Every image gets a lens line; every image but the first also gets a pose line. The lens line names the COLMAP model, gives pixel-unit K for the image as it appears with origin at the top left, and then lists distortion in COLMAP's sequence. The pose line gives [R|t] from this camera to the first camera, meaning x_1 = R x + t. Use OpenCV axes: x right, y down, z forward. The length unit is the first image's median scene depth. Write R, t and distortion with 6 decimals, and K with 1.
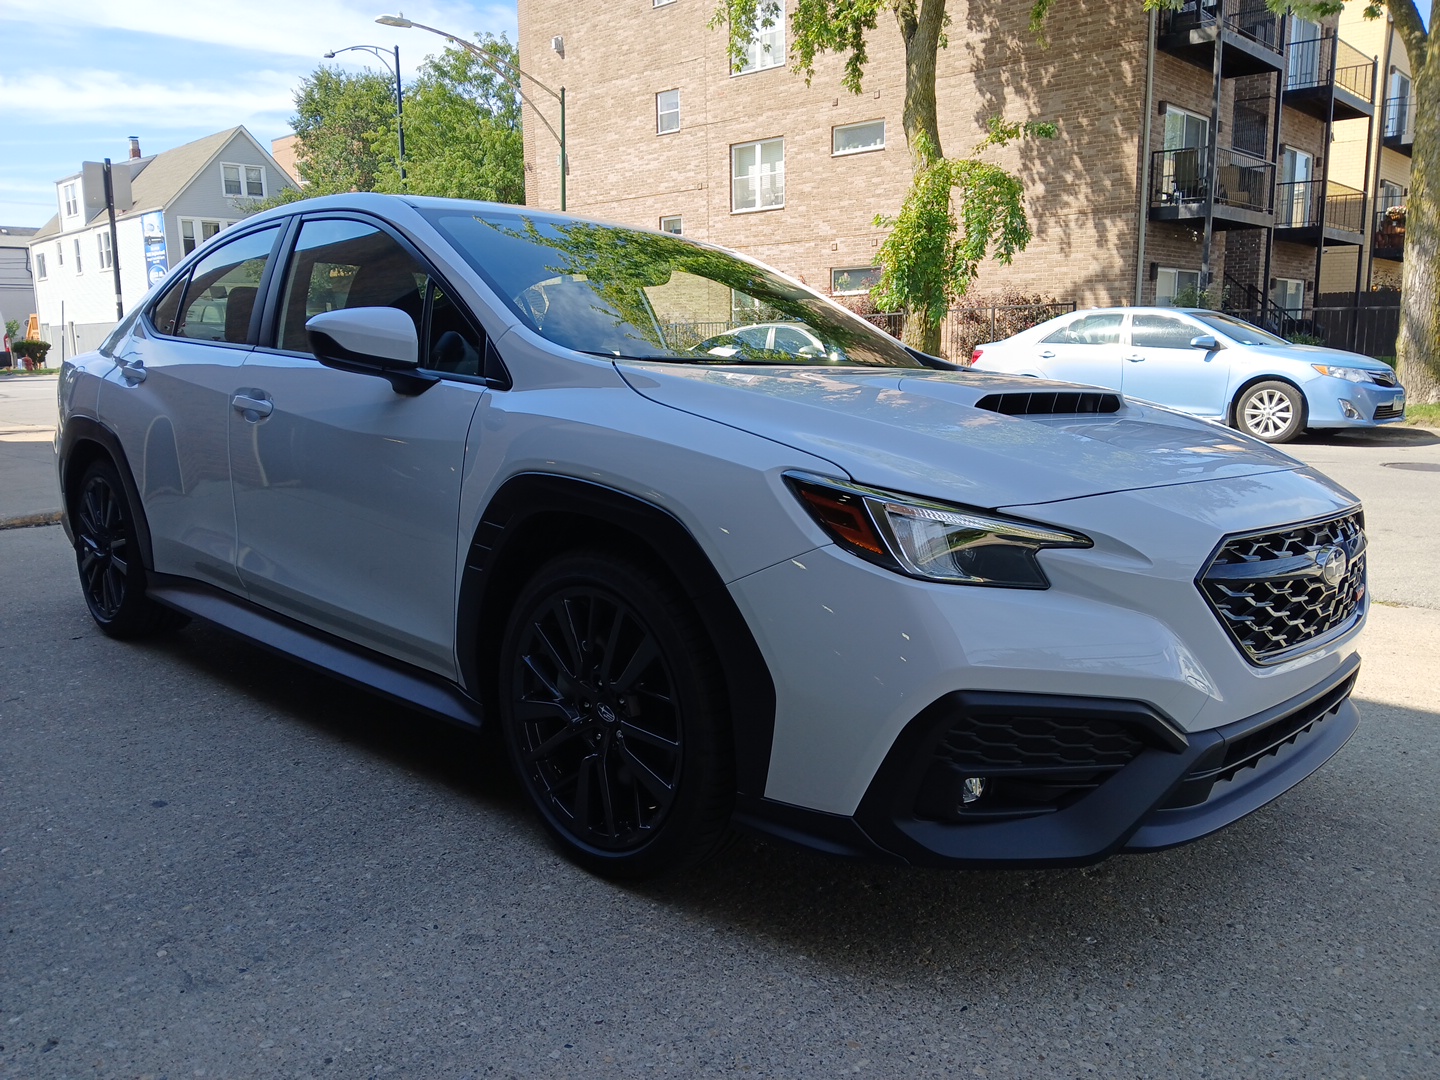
lens RADIAL K [[1201.5, 0, 720.0], [0, 1201.5, 540.0], [0, 0, 1]] dist [0.061971, -0.066066]
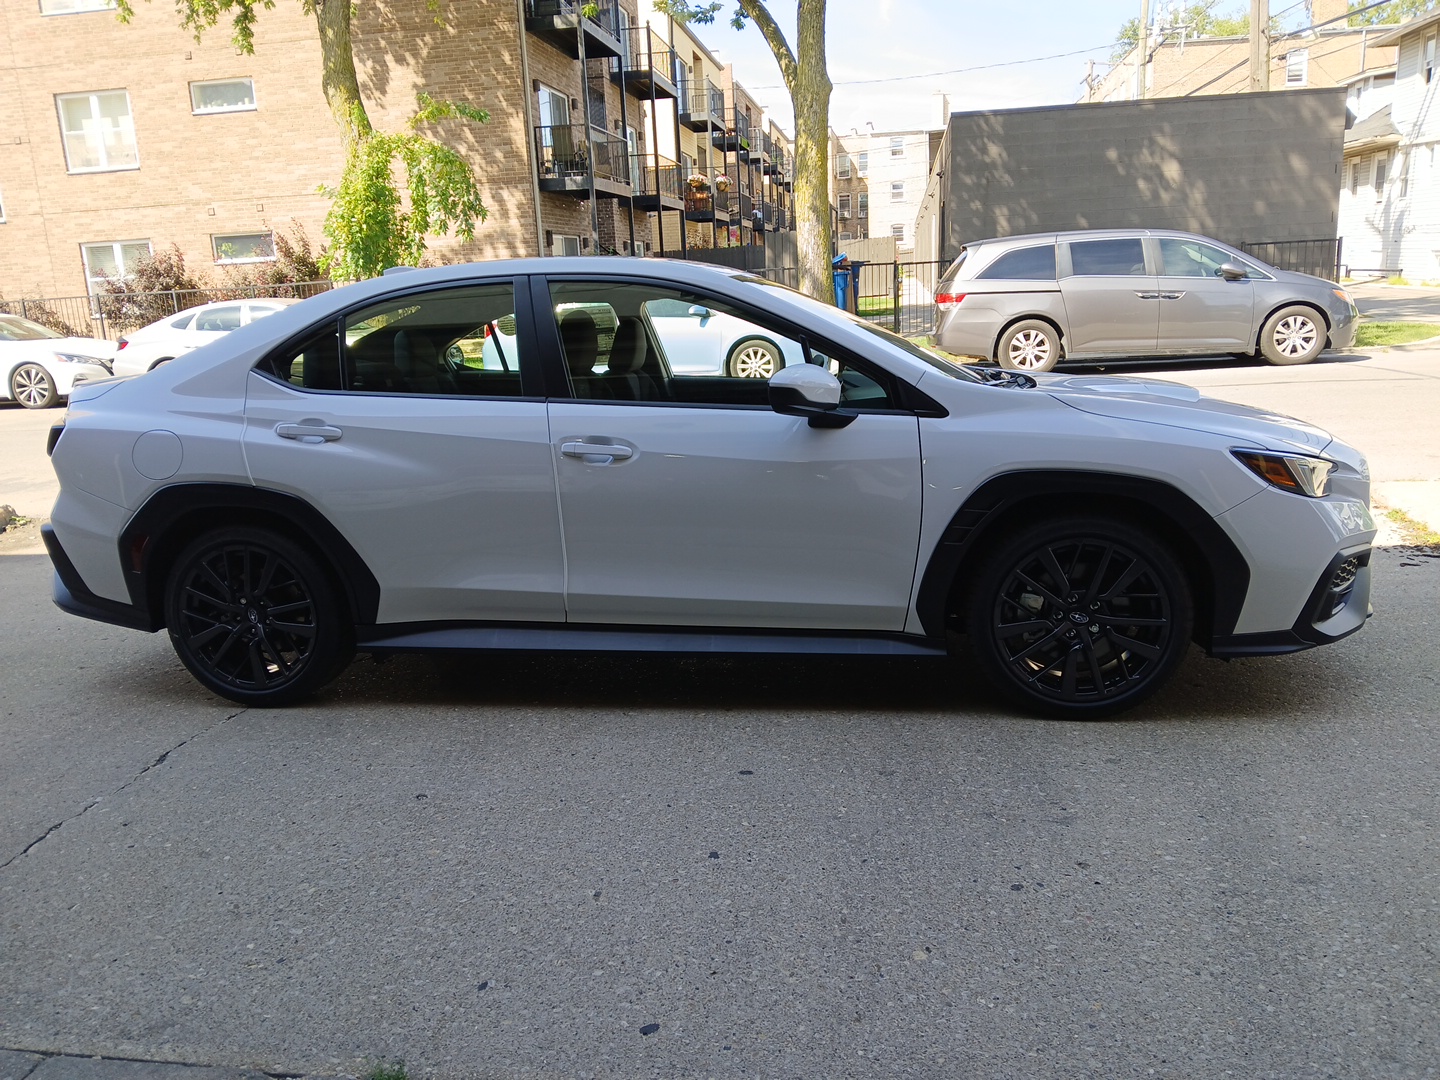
lens RADIAL K [[1201.5, 0, 720.0], [0, 1201.5, 540.0], [0, 0, 1]] dist [0.061971, -0.066066]
pose [[0.848720, -0.144969, 0.508585, -0.110203], [0.126653, 0.989426, 0.070673, -0.011113], [-0.513453, 0.004432, 0.858106, -0.009364]]
